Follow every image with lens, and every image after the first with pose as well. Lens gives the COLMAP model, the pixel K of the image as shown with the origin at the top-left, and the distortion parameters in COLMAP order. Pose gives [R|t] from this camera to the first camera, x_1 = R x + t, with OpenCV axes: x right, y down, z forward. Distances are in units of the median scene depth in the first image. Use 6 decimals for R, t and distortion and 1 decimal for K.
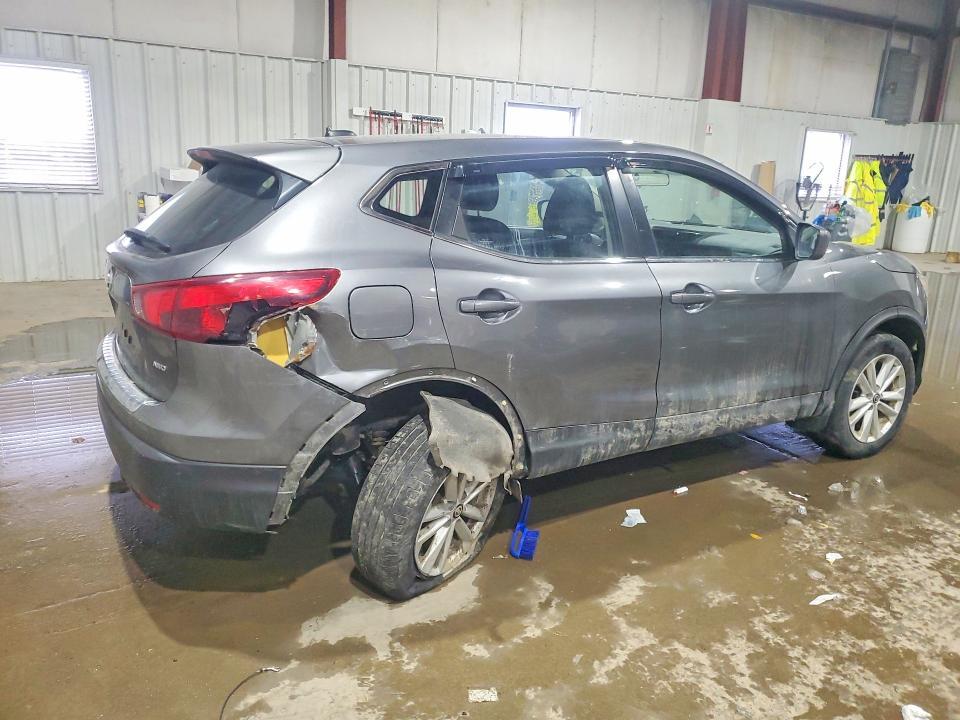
lens RADIAL K [[759.0, 0, 476.1], [0, 759.0, 359.1], [0, 0, 1]] dist [0.010180, 0.005533]
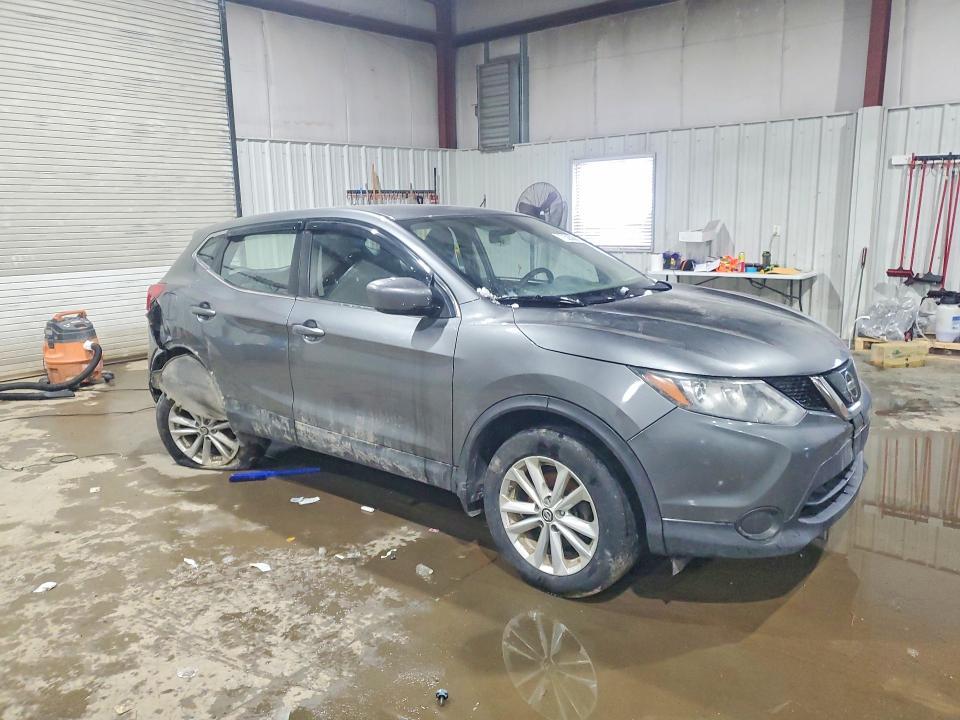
lens RADIAL K [[759.0, 0, 476.1], [0, 759.0, 359.1], [0, 0, 1]] dist [0.010180, 0.005533]
pose [[0.316799, 0.136058, -0.938683, 1.555497], [-0.208299, 0.975478, 0.071092, -0.182476], [0.925338, 0.173005, 0.337371, 0.844510]]
